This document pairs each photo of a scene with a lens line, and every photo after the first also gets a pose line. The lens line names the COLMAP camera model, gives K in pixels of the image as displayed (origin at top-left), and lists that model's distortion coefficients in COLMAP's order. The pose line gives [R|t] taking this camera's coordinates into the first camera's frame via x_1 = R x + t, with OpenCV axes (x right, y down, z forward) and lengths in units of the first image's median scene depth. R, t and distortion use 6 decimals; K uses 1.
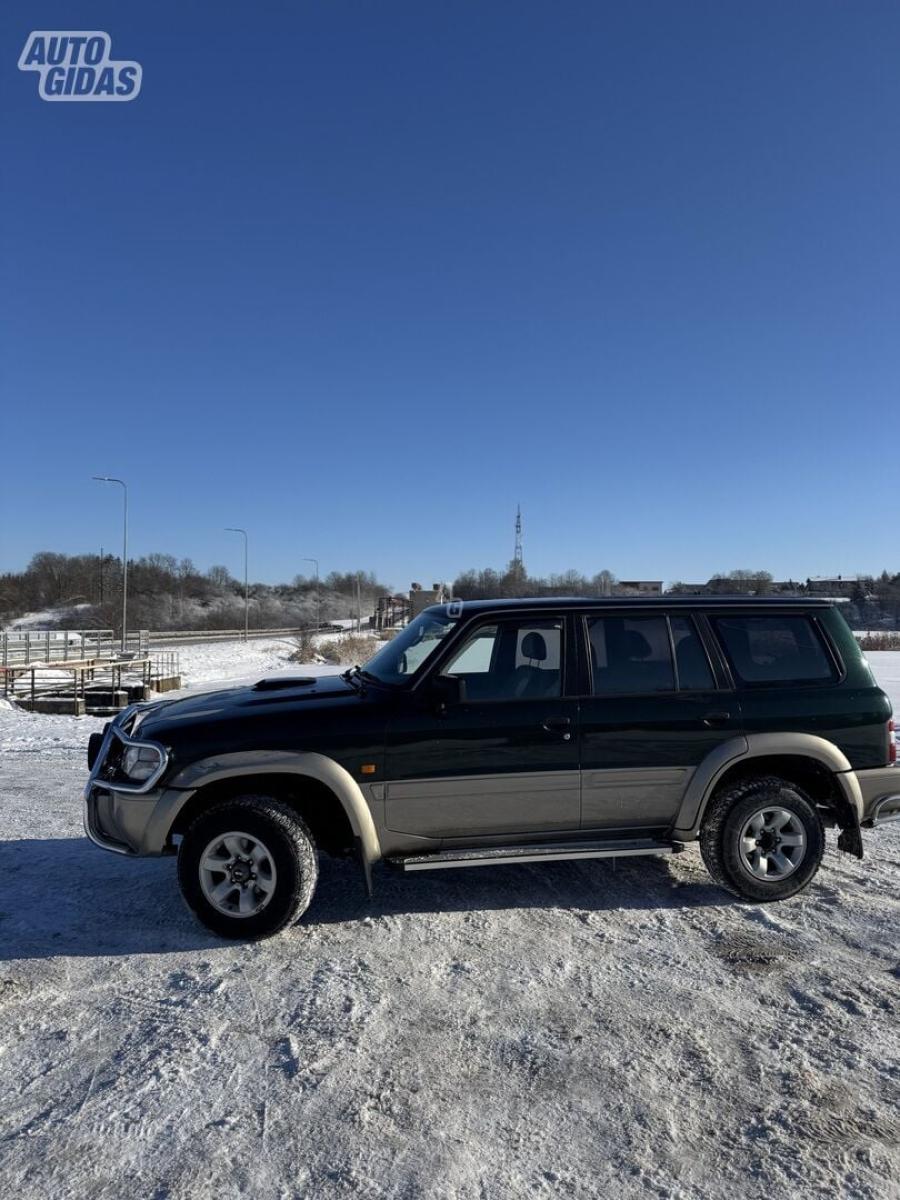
lens RADIAL K [[830.2, 0, 450.8], [0, 830.2, 609.1], [0, 0, 1]] dist [0.055240, -0.056523]
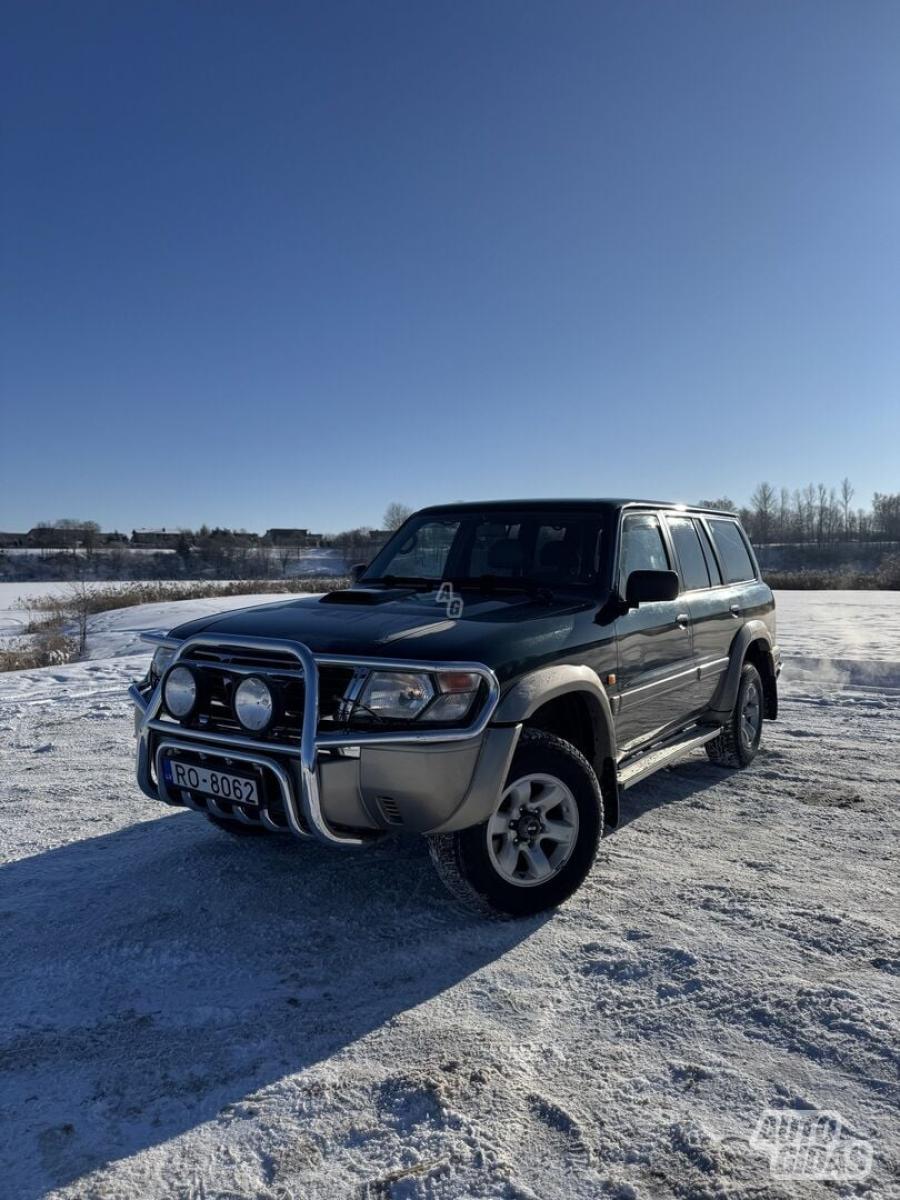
lens RADIAL K [[832.6, 0, 441.6], [0, 832.6, 596.3], [0, 0, 1]] dist [0.066292, -0.069936]
pose [[0.722490, -0.026851, 0.690860, -0.102806], [-0.002238, 0.999150, 0.041173, 0.009179], [-0.691378, -0.031294, 0.721815, 0.063564]]
